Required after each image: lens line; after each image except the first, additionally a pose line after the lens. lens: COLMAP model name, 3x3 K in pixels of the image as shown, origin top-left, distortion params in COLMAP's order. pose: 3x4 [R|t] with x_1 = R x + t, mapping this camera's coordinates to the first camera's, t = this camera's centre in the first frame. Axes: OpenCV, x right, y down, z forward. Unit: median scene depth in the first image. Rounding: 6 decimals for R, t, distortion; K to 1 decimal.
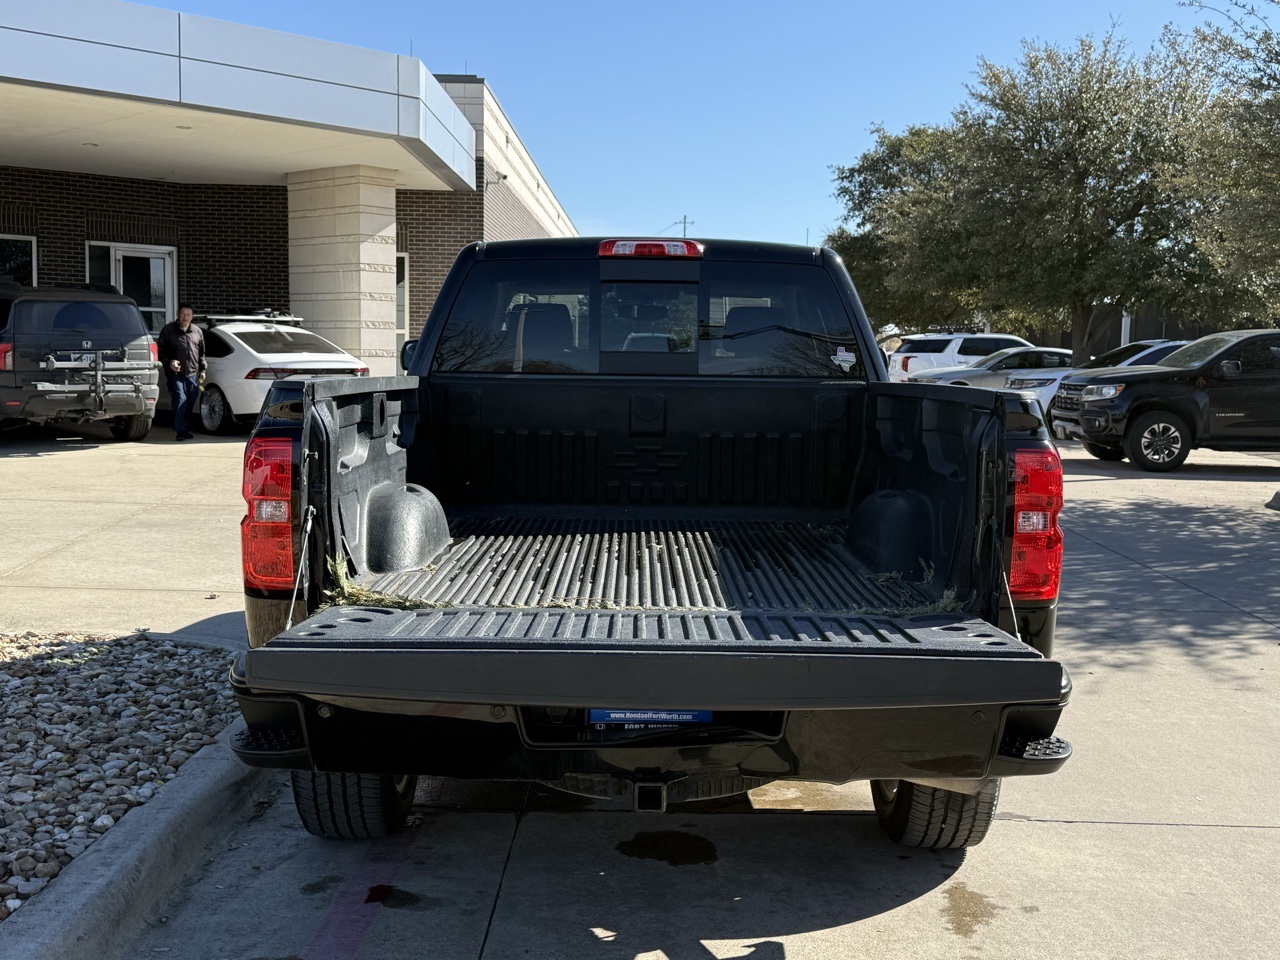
lens RADIAL K [[1461.0, 0, 646.5], [0, 1461.0, 464.7], [0, 0, 1]] dist [0.077089, 0.000000]
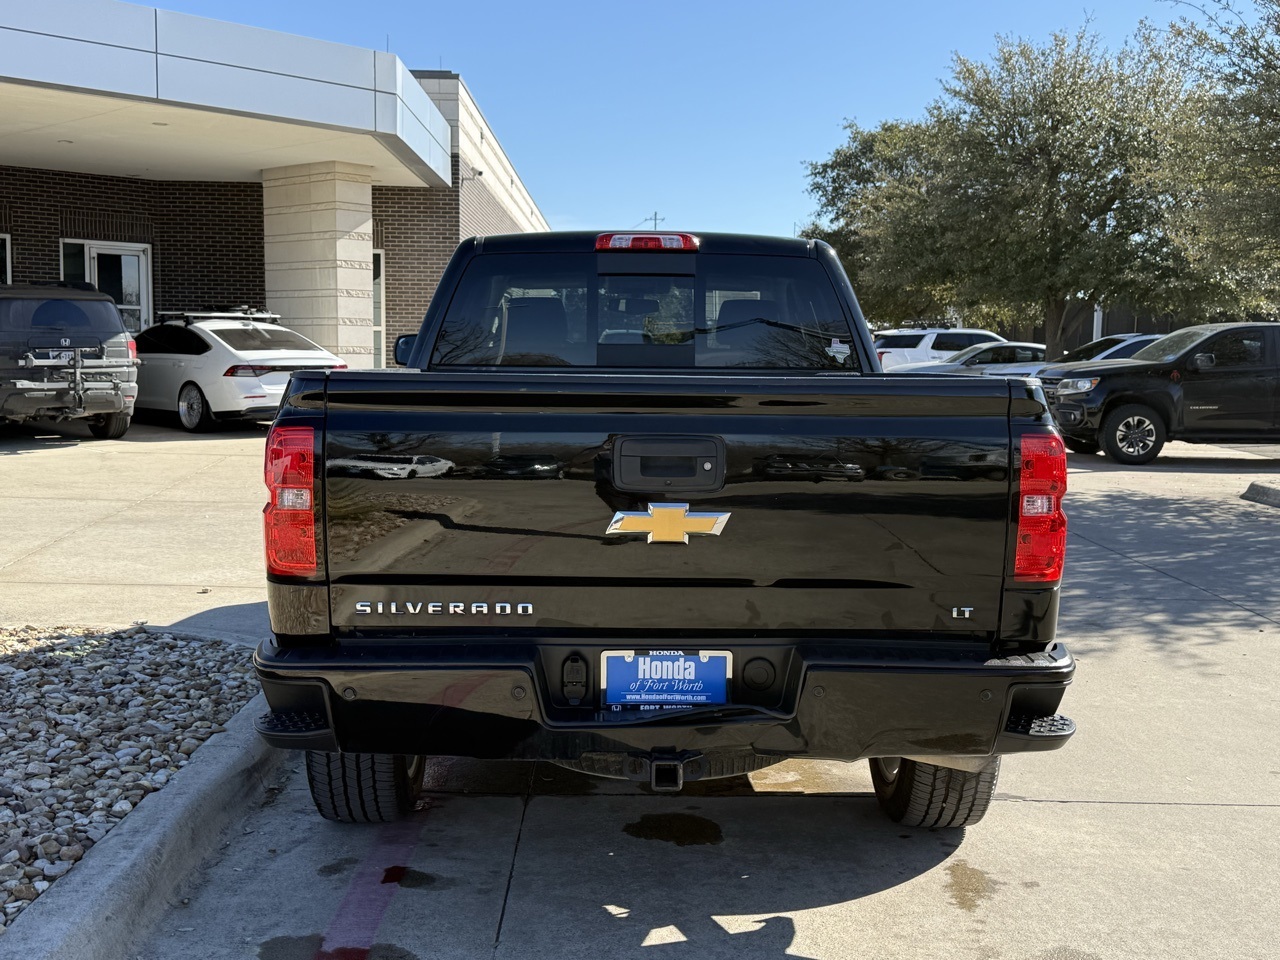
lens RADIAL K [[1461.0, 0, 637.5], [0, 1461.0, 477.0], [0, 0, 1]] dist [0.077089, 0.000000]
pose [[0.999896, -0.005386, 0.013409, -0.006907], [0.005247, 0.999933, 0.010334, 0.001624], [-0.013463, -0.010263, 0.999857, -0.005015]]
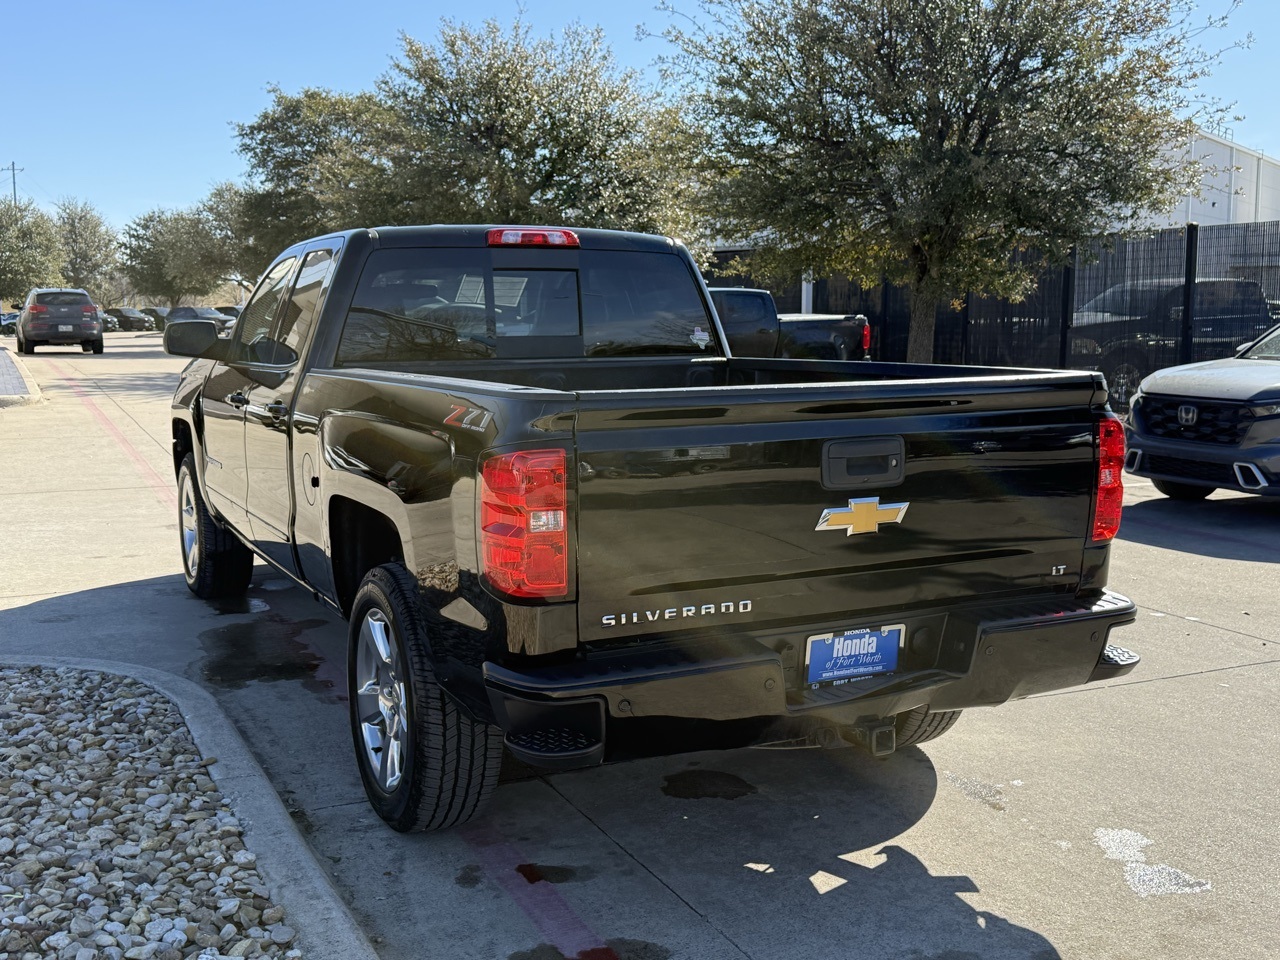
lens RADIAL K [[1347.2, 0, 641.0], [0, 1347.2, 485.0], [0, 0, 1]] dist [0.092039, 0.000000]
pose [[0.897747, -0.073990, 0.434253, -0.138223], [0.048528, 0.996404, 0.069450, -0.012647], [-0.437830, -0.041275, 0.898110, 0.030463]]
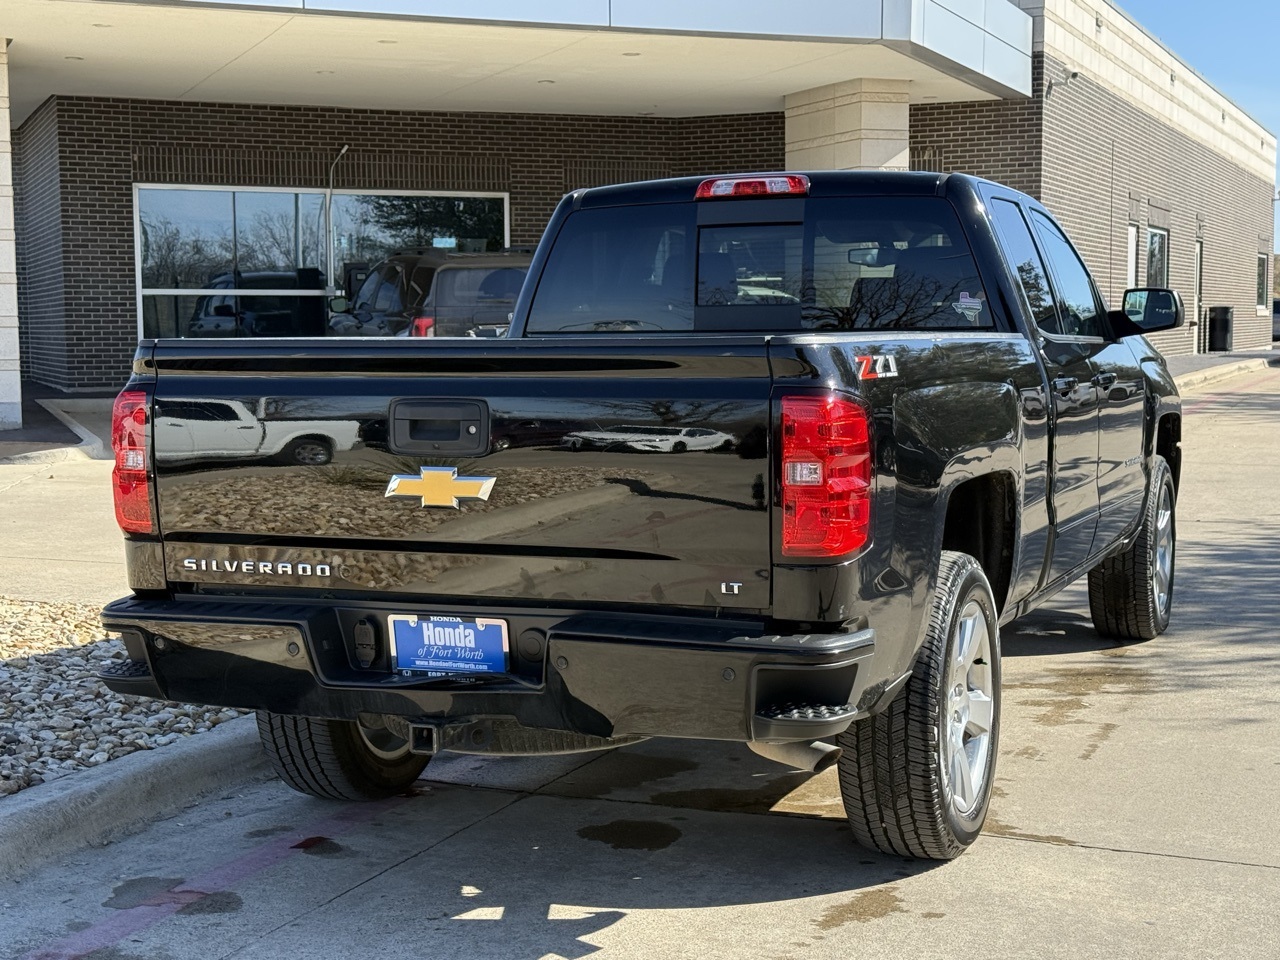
lens RADIAL K [[1966.7, 0, 631.5], [0, 1966.7, 504.1], [0, 0, 1]] dist [0.151617, 0.000000]
pose [[0.922229, 0.011352, -0.386479, 0.150031], [-0.004637, 0.999822, 0.018303, 0.008218], [0.386617, -0.015087, 0.922117, -0.048032]]
